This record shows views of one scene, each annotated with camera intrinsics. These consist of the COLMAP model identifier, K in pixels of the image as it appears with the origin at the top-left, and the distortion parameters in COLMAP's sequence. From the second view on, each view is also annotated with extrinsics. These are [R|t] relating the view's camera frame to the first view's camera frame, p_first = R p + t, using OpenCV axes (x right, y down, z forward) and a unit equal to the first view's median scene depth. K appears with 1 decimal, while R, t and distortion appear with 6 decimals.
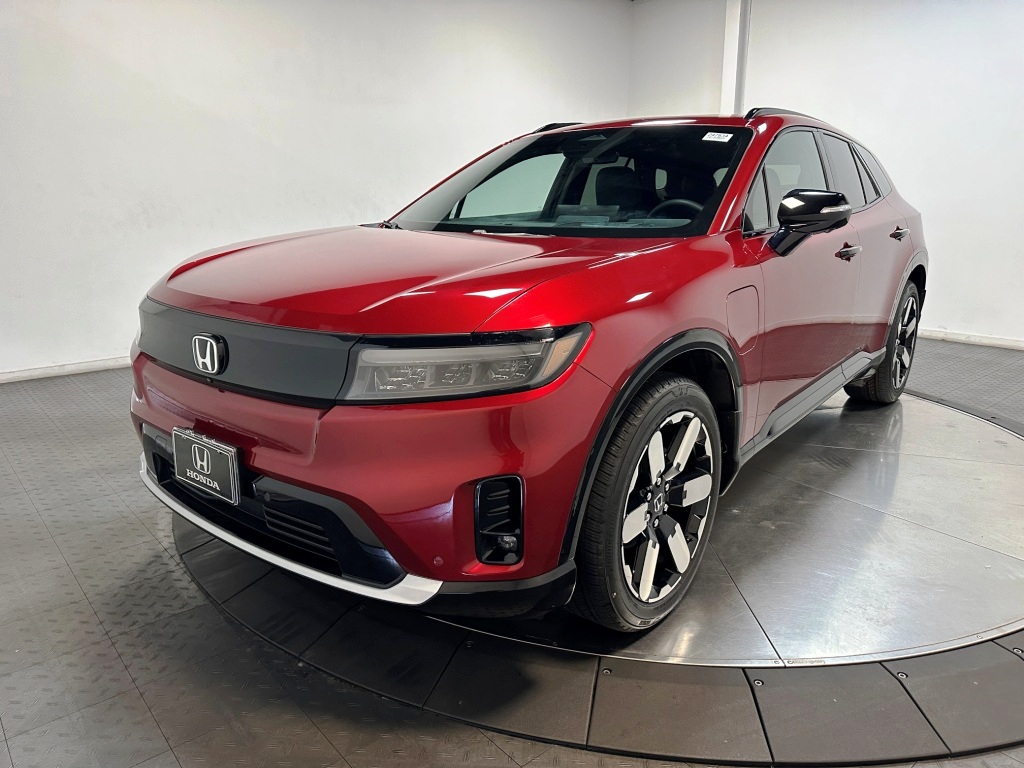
lens RADIAL K [[694.6, 0, 513.6], [0, 694.6, 413.1], [0, 0, 1]] dist [0.070778, -0.110006]
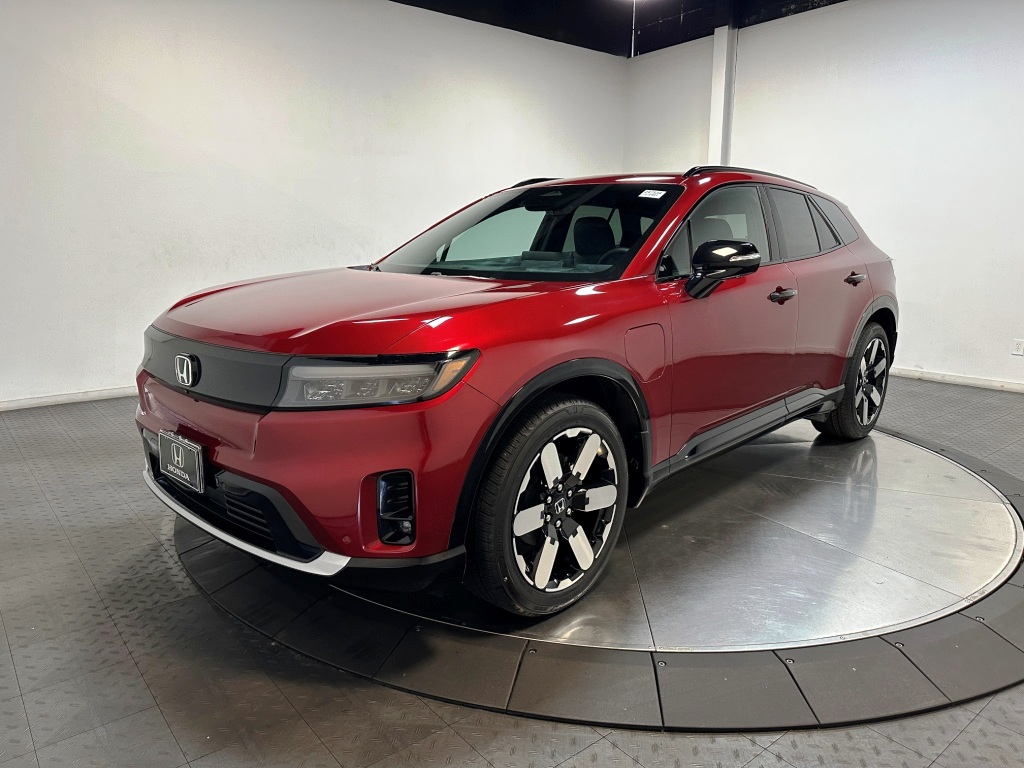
lens RADIAL K [[694.6, 0, 513.6], [0, 694.6, 413.1], [0, 0, 1]] dist [0.070778, -0.110006]
pose [[0.996886, 0.023442, -0.075296, 0.214382], [-0.027594, 0.998128, -0.054582, 0.039063], [0.073875, 0.056490, 0.995666, -0.168720]]
